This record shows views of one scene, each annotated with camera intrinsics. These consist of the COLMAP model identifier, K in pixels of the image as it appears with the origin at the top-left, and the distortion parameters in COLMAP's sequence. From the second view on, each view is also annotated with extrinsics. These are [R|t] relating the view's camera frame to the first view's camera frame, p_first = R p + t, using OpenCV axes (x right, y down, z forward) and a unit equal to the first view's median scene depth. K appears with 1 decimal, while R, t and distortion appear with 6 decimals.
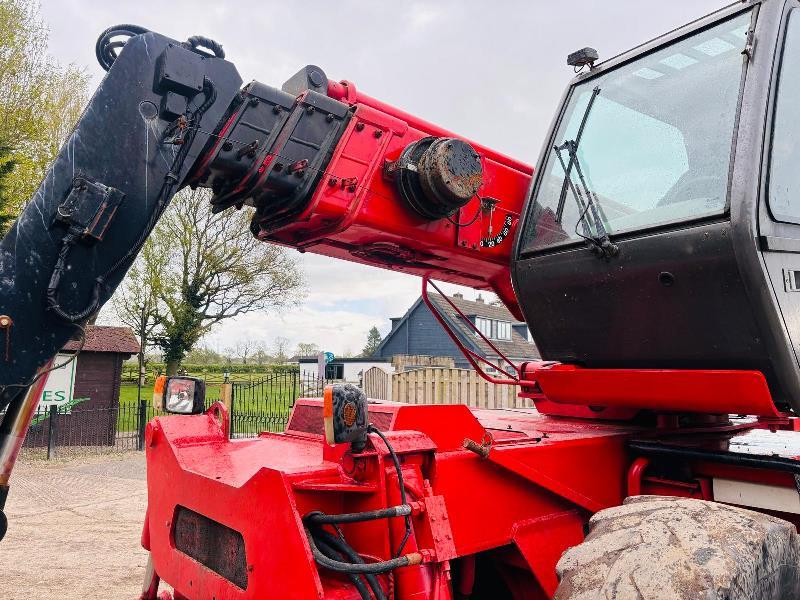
lens RADIAL K [[654.2, 0, 392.1], [0, 654.2, 298.9], [0, 0, 1]] dist [0.048738, -0.071575]
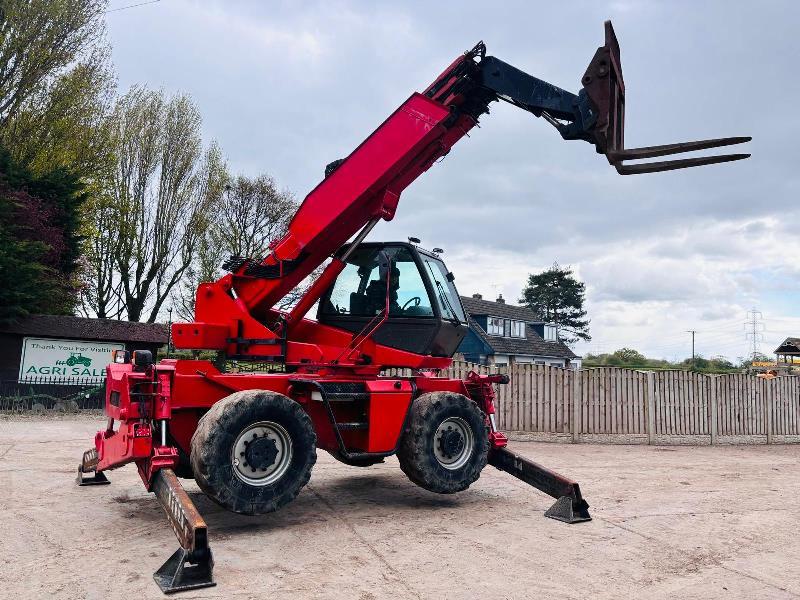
lens RADIAL K [[654.2, 0, 392.1], [0, 654.2, 298.9], [0, 0, 1]] dist [0.048738, -0.071575]
pose [[0.995483, 0.012373, -0.094132, 0.063580], [-0.011587, 0.999893, 0.008891, -0.008969], [0.094232, -0.007760, 0.995520, -0.101368]]
